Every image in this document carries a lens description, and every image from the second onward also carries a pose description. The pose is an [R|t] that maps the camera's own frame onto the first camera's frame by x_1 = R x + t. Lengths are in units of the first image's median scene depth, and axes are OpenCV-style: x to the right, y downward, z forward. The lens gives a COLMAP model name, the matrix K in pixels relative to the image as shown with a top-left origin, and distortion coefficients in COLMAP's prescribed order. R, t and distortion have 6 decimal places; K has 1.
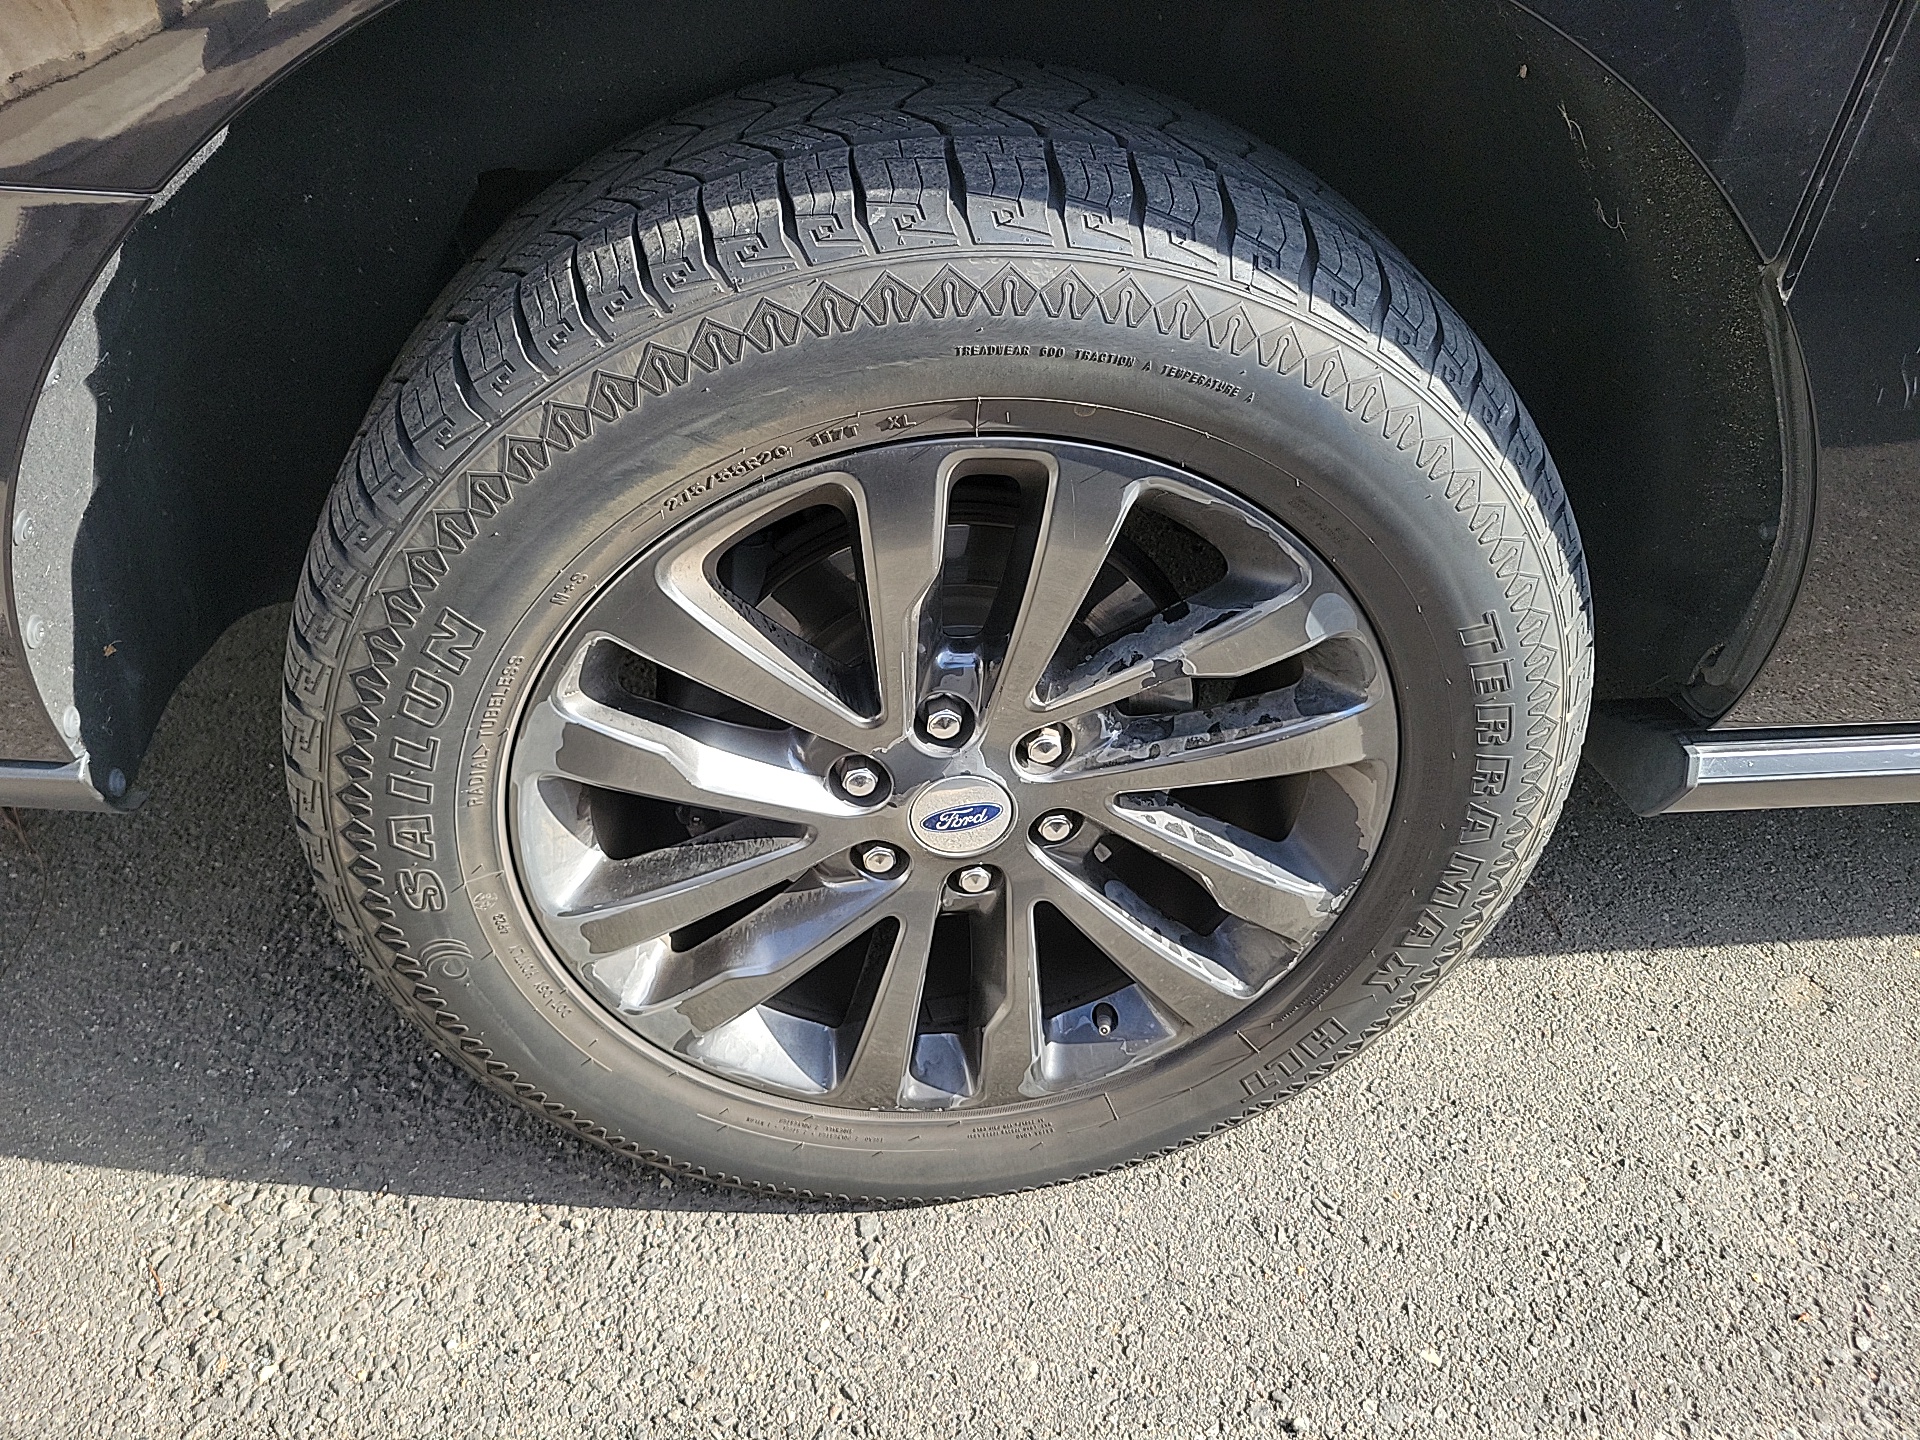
lens RADIAL K [[1358.2, 0, 975.8], [0, 1358.2, 723.5], [0, 0, 1]] dist [-0.002098, -0.000730]
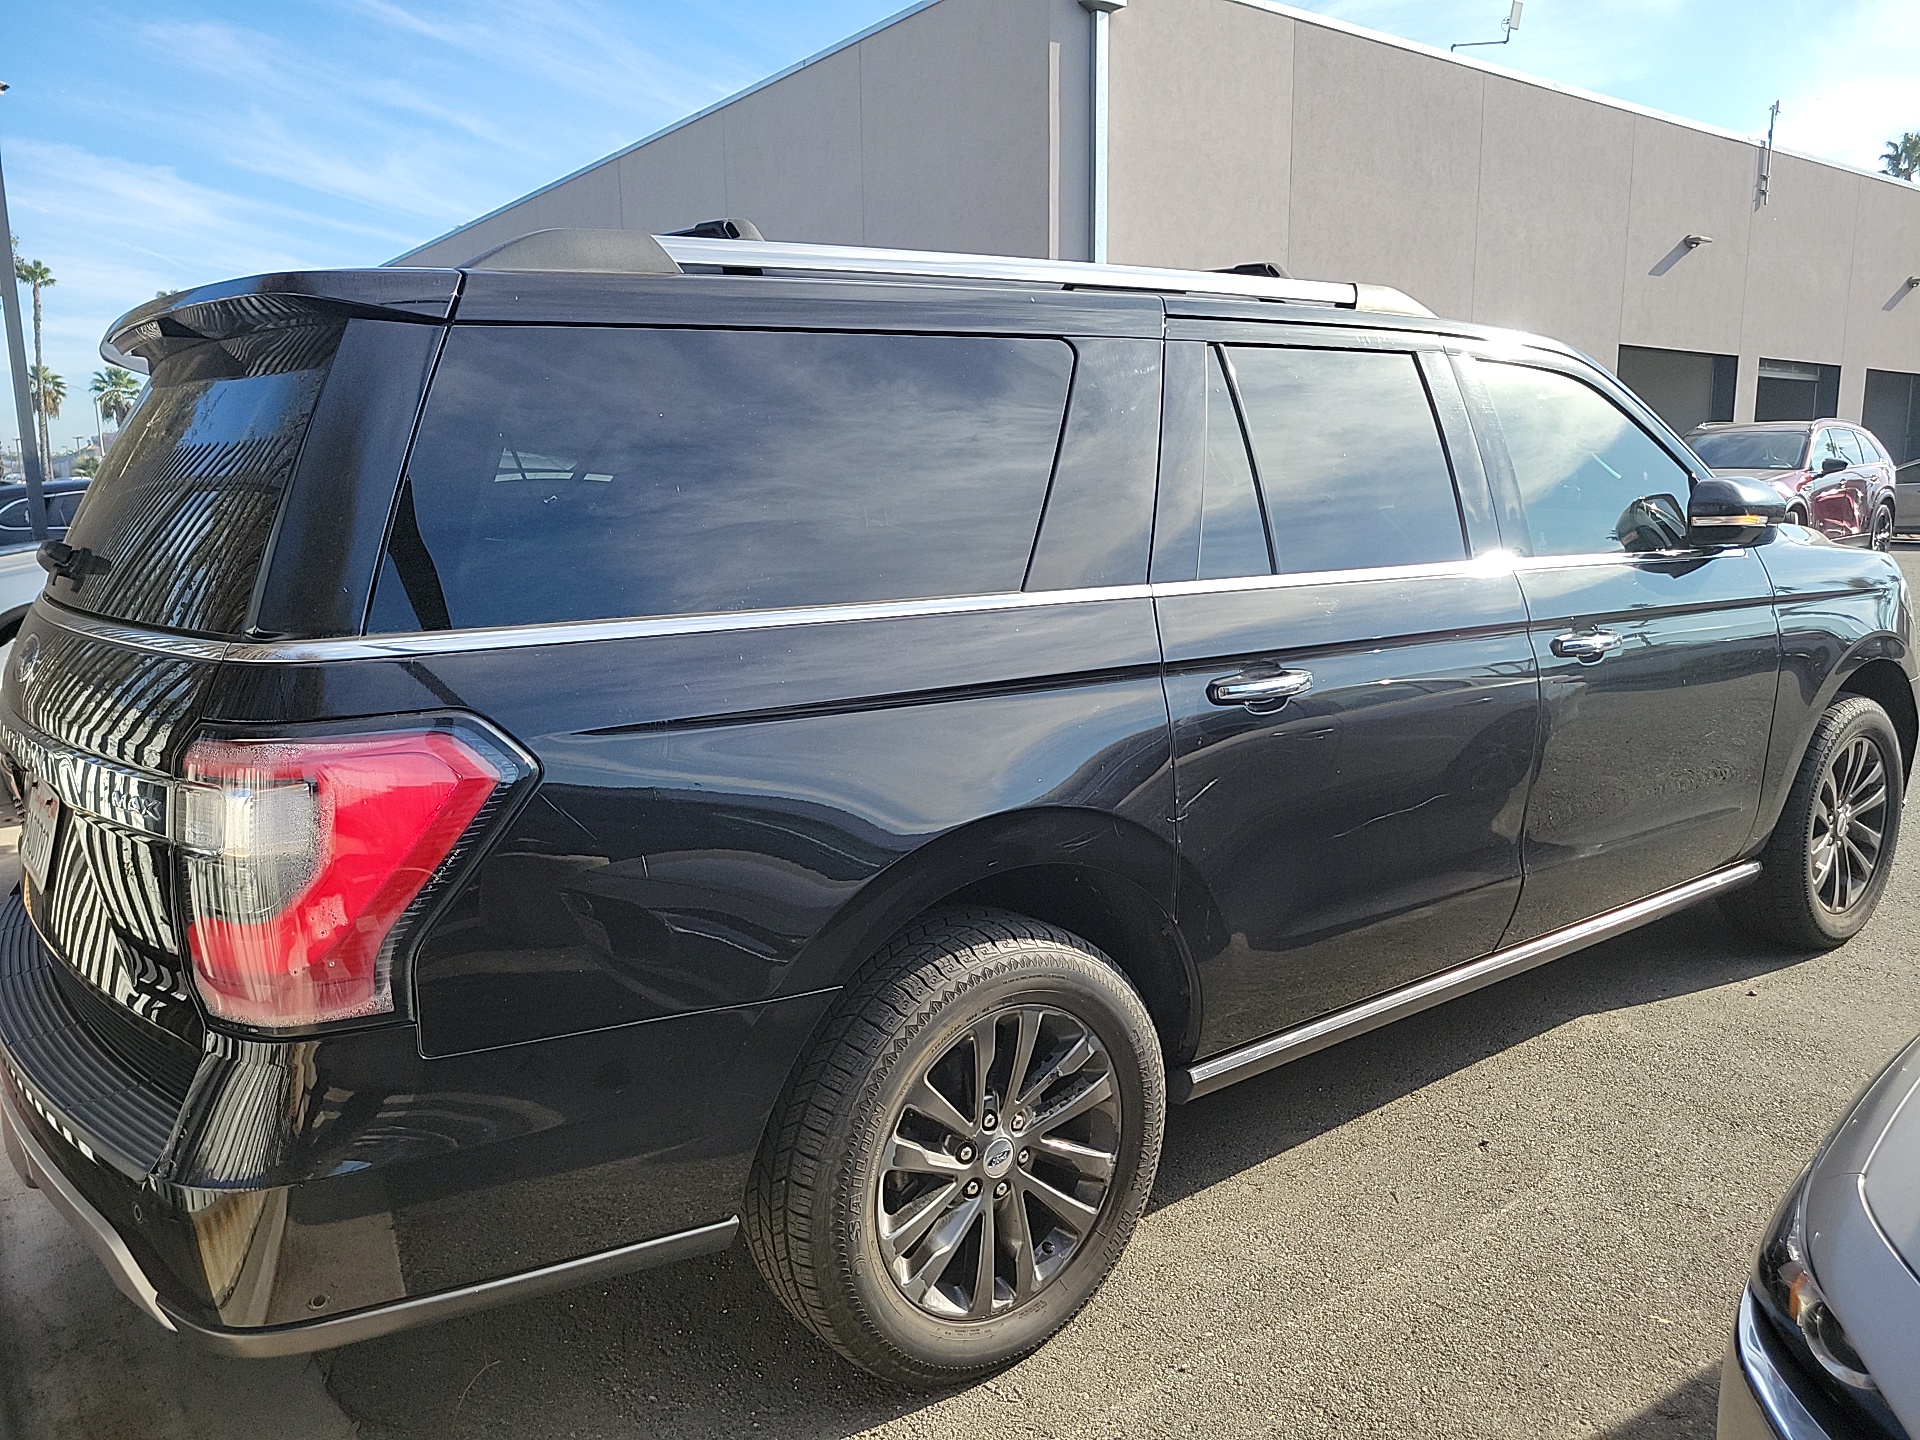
lens RADIAL K [[1358.2, 0, 959.4], [0, 1358.2, 722.2], [0, 0, 1]] dist [-0.002098, -0.000730]
pose [[0.839977, -0.118829, 0.529451, -1.522150], [0.366165, 0.844210, -0.391450, 0.395106], [-0.400452, 0.522675, 0.752628, -1.577566]]
